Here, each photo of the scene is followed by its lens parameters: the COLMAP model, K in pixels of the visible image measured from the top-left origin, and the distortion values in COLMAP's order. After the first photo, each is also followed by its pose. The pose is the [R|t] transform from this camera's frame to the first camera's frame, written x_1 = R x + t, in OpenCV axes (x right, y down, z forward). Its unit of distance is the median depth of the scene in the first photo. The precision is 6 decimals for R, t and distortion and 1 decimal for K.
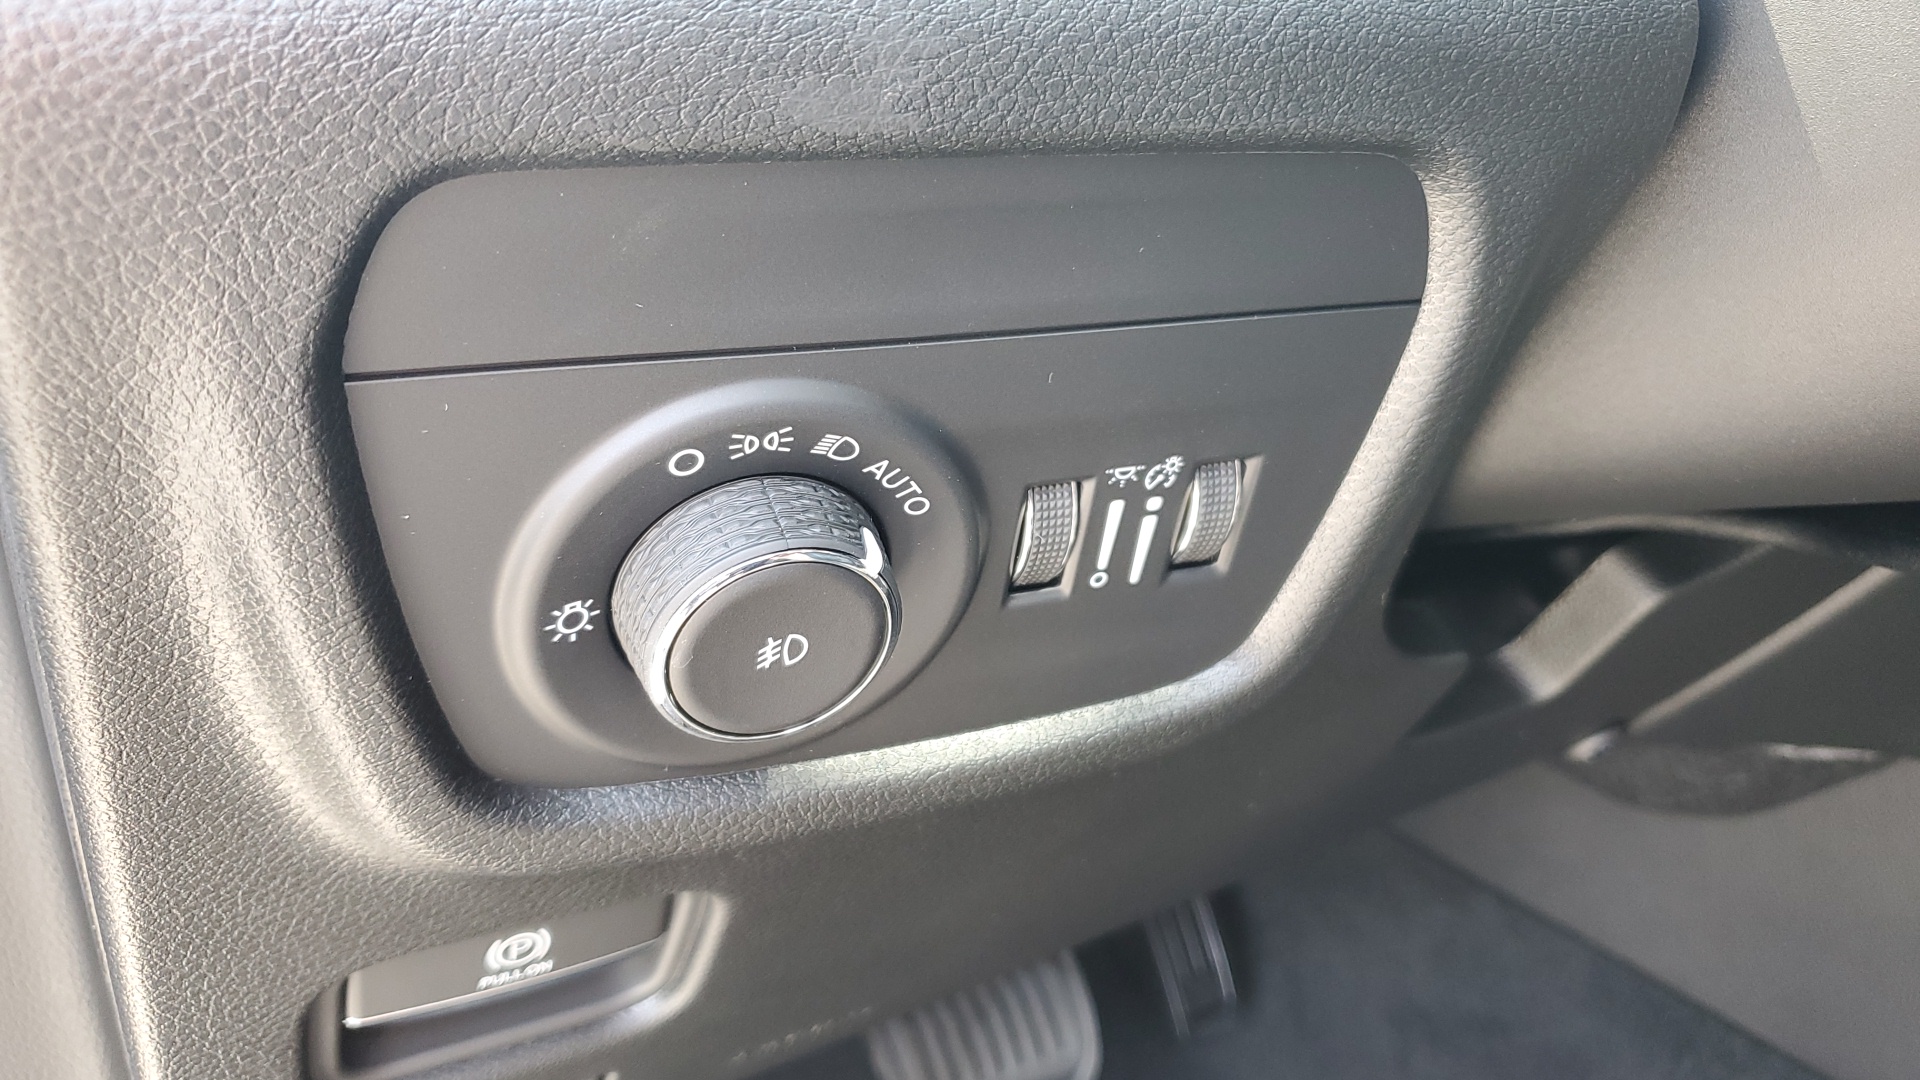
lens RADIAL K [[1476.5, 0, 960.0], [0, 1476.5, 540.0], [0, 0, 1]] dist [0.004378, -0.007098]
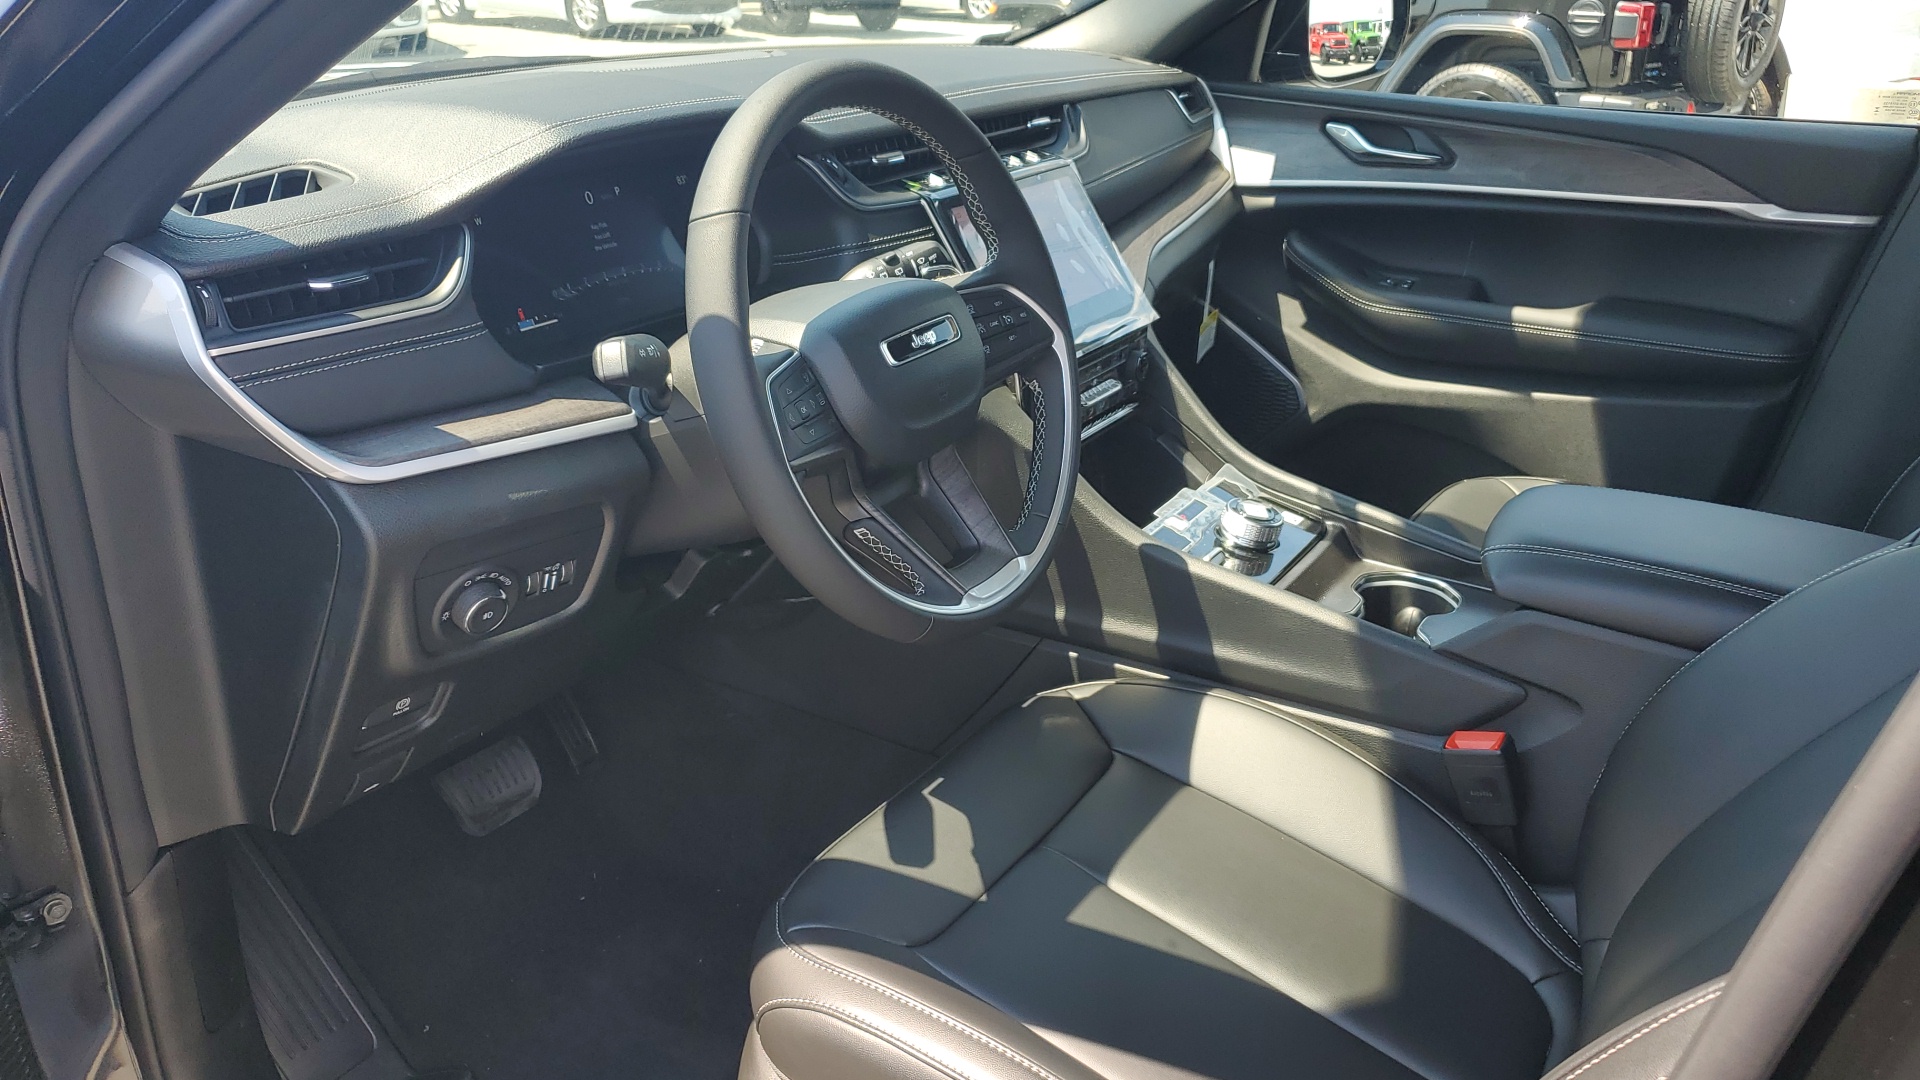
lens RADIAL K [[1476.5, 0, 960.0], [0, 1476.5, 540.0], [0, 0, 1]] dist [0.004378, -0.007098]
pose [[0.911922, -0.138496, 0.386286, -0.487788], [0.113369, 0.989718, 0.087211, -0.386136], [-0.394392, -0.035737, 0.918247, -3.774556]]
